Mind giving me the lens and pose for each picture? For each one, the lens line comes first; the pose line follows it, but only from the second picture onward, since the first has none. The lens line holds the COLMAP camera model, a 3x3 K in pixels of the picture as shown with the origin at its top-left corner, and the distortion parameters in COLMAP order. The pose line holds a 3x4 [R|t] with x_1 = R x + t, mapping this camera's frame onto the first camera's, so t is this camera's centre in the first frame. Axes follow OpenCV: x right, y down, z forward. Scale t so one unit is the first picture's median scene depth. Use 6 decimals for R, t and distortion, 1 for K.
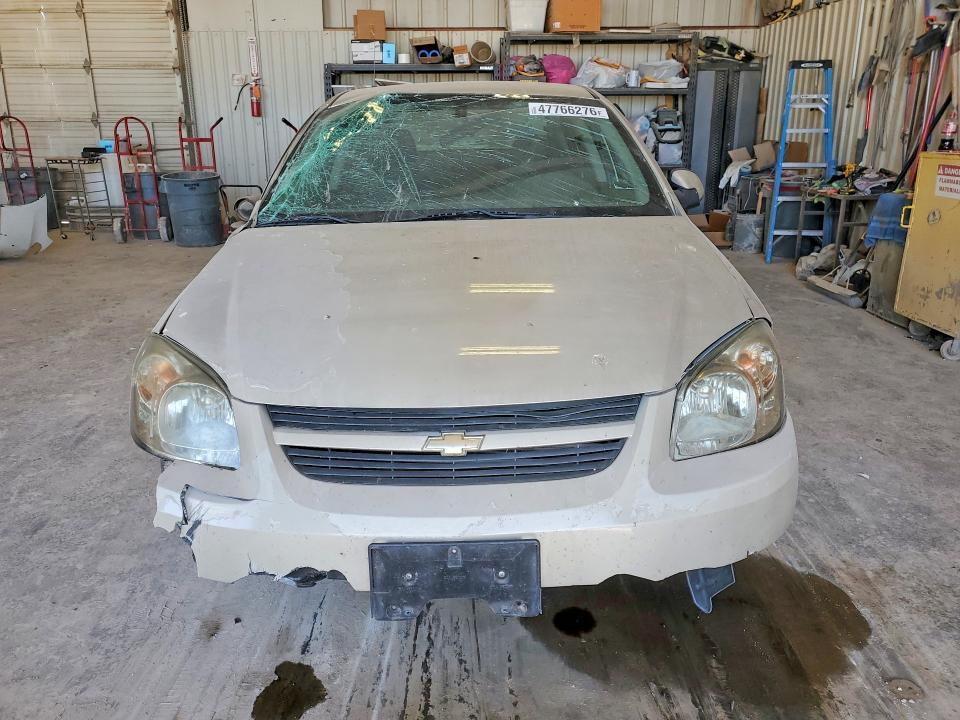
lens RADIAL K [[752.9, 0, 471.9], [0, 752.9, 354.2], [0, 0, 1]] dist [0.006969, 0.016138]
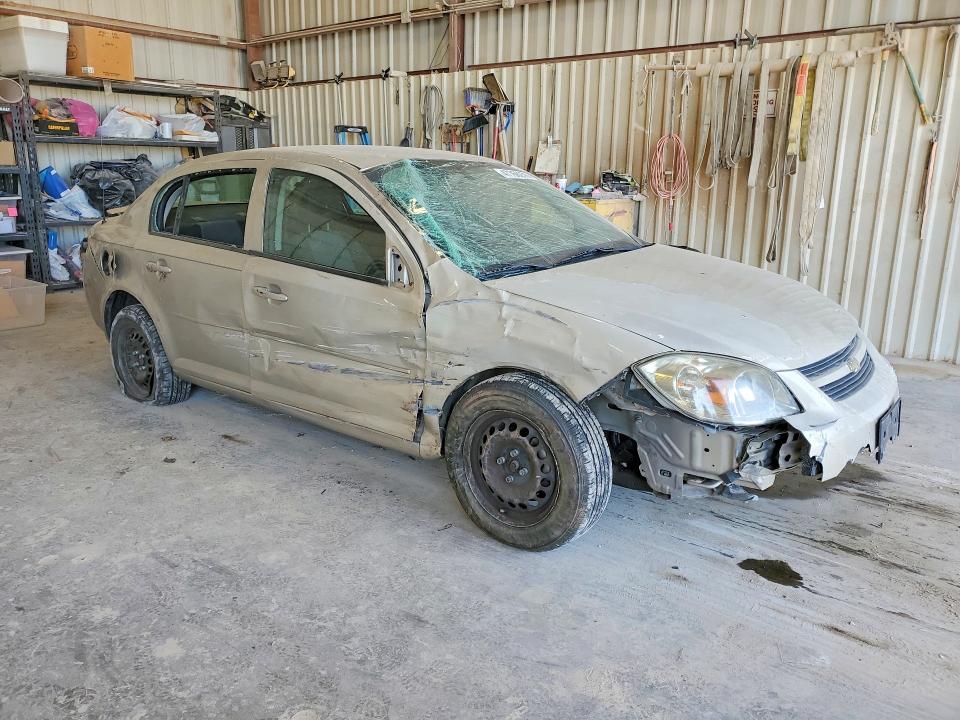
lens RADIAL K [[752.9, 0, 475.7], [0, 752.9, 355.9], [0, 0, 1]] dist [0.006969, 0.016138]
pose [[0.624222, -0.183089, 0.759490, -0.765300], [0.224623, 0.973163, 0.049982, -0.074604], [-0.748259, 0.139399, 0.648596, 0.196311]]
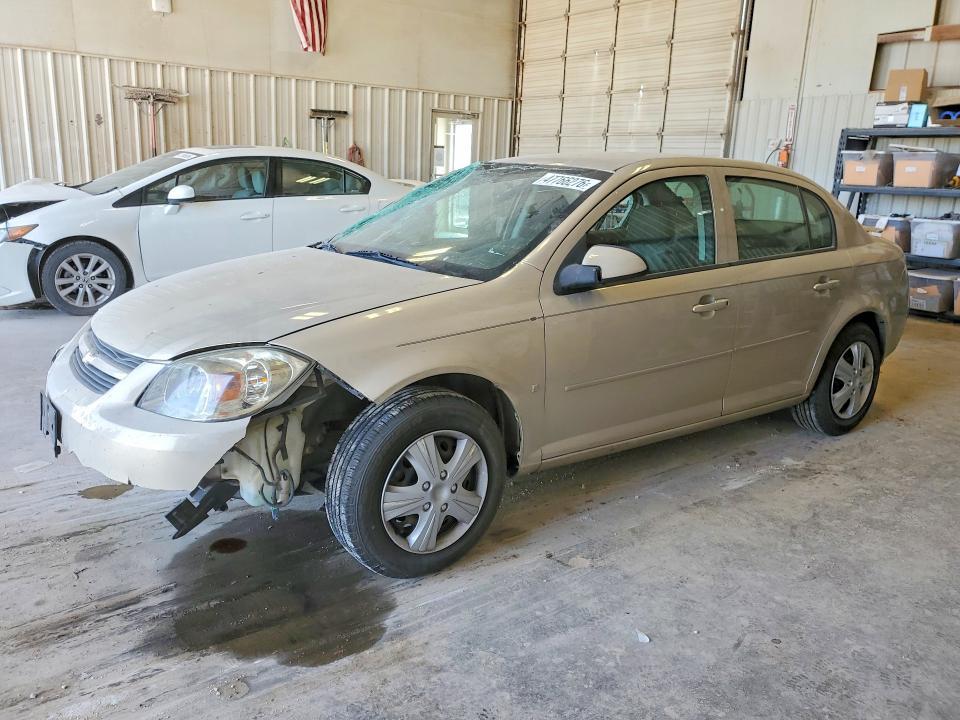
lens RADIAL K [[752.9, 0, 476.8], [0, 752.9, 359.6], [0, 0, 1]] dist [0.006969, 0.016138]
pose [[0.589525, 0.228403, -0.774785, 0.732374], [-0.278705, 0.957801, 0.070291, -0.099038], [0.758145, 0.174498, 0.628305, 0.228556]]
